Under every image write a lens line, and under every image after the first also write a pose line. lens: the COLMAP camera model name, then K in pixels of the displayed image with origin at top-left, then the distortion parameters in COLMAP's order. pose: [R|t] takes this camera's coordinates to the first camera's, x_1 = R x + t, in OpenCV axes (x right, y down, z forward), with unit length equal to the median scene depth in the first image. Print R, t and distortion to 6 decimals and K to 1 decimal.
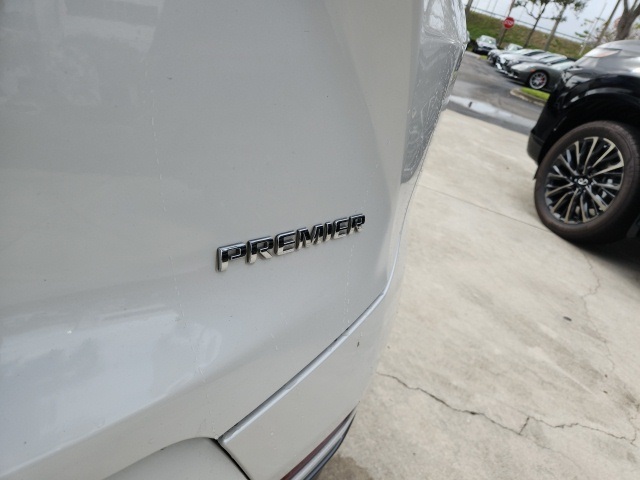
lens RADIAL K [[427.1, 0, 325.1], [0, 427.1, 252.3], [0, 0, 1]] dist [0.069261, -0.057434]
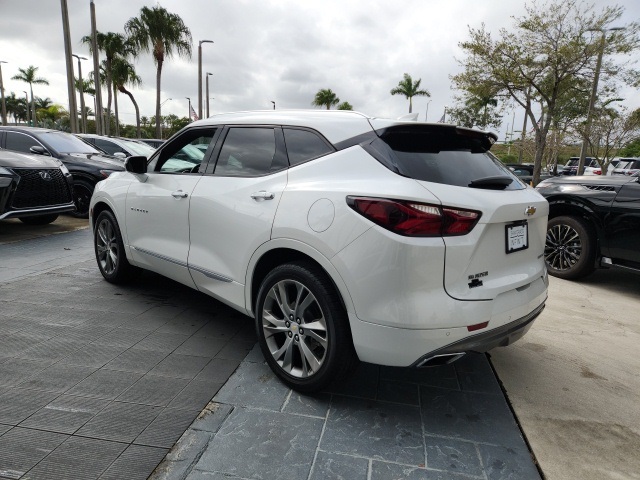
lens RADIAL K [[427.1, 0, 327.1], [0, 427.1, 244.4], [0, 0, 1]] dist [0.069261, -0.057434]
pose [[0.972737, -0.221703, 0.068044, -0.534230], [0.231883, 0.925303, -0.300075, 0.156329], [0.003566, 0.307672, 0.951486, -0.814838]]
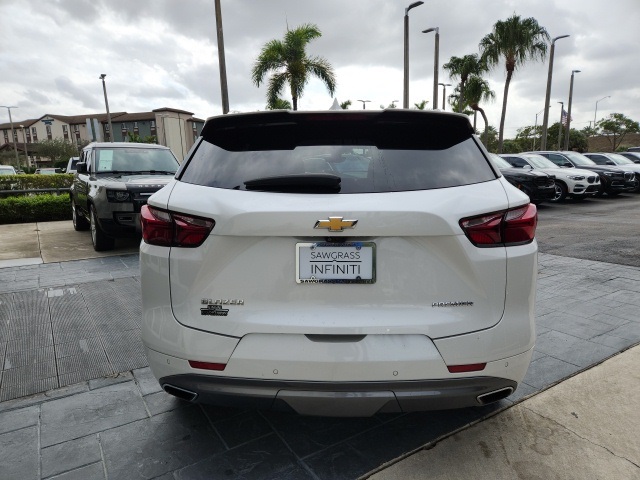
lens RADIAL K [[427.1, 0, 320.8], [0, 427.1, 248.2], [0, 0, 1]] dist [0.069261, -0.057434]
pose [[0.722573, -0.140214, -0.676926, 0.261011], [-0.153246, 0.922362, -0.354633, 0.161830], [0.674095, 0.359984, 0.644986, -0.399232]]
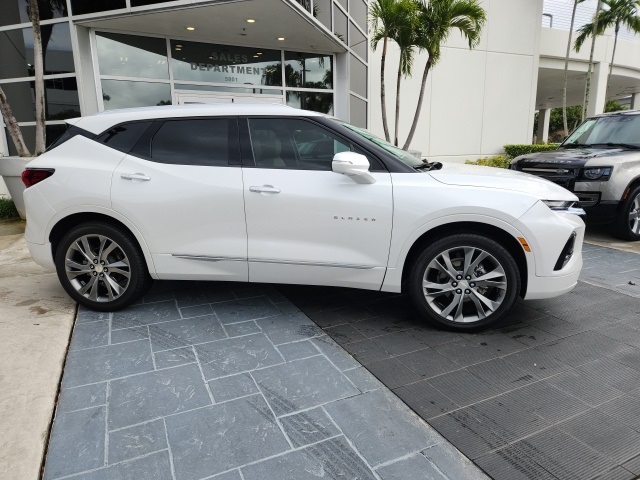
lens RADIAL K [[427.1, 0, 323.3], [0, 427.1, 240.8], [0, 0, 1]] dist [0.069261, -0.057434]
pose [[-0.728816, -0.104335, -0.676714, 0.262063], [-0.486068, 0.774925, 0.404015, -0.891528], [0.482249, 0.623382, -0.615492, 1.439620]]
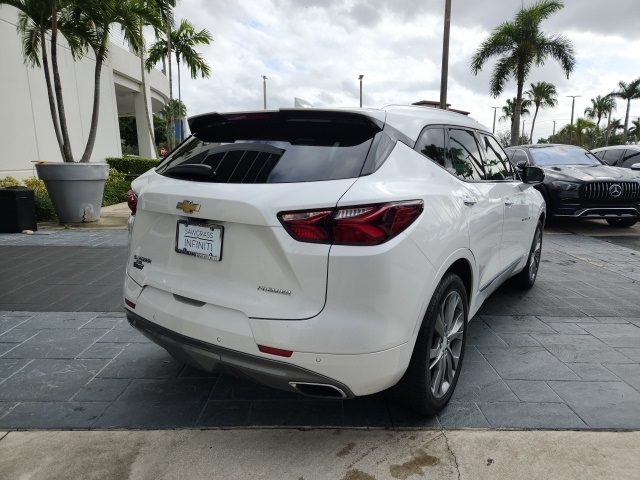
lens RADIAL K [[427.1, 0, 328.5], [0, 427.1, 248.4], [0, 0, 1]] dist [0.069261, -0.057434]
pose [[0.280879, -0.058147, -0.957980, 0.601057], [-0.421083, 0.889494, -0.177451, 0.022304], [0.862436, 0.453232, 0.225355, 0.017842]]
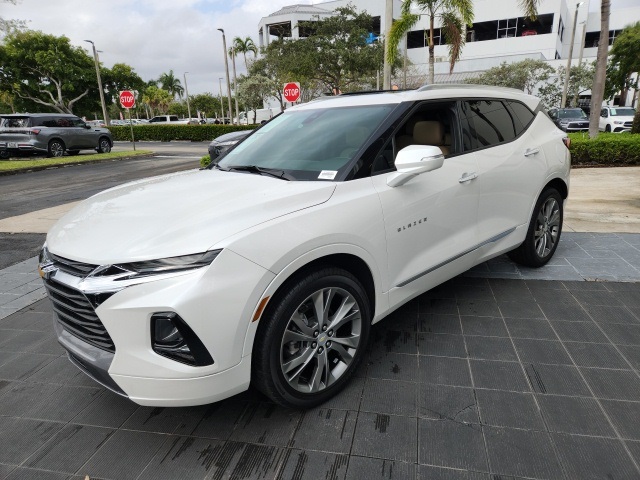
lens RADIAL K [[427.1, 0, 323.2], [0, 427.1, 242.5], [0, 0, 1]] dist [0.069261, -0.057434]
pose [[-0.067510, -0.510815, 0.857036, -1.747550], [0.519224, 0.715522, 0.467370, -0.950326], [-0.851968, 0.476546, 0.216922, 0.374827]]
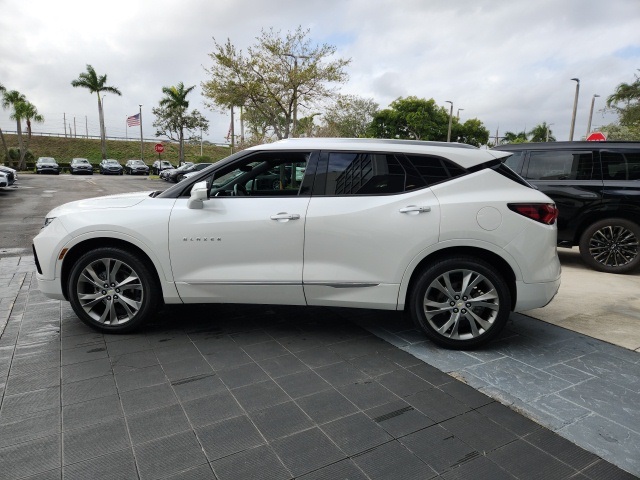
lens RADIAL K [[427.1, 0, 318.9], [0, 427.1, 239.0], [0, 0, 1]] dist [0.069261, -0.057434]
pose [[0.678583, -0.344721, 0.648608, -1.521944], [0.493281, 0.868150, -0.054674, -0.237344], [-0.544242, 0.357047, 0.759156, -0.686031]]
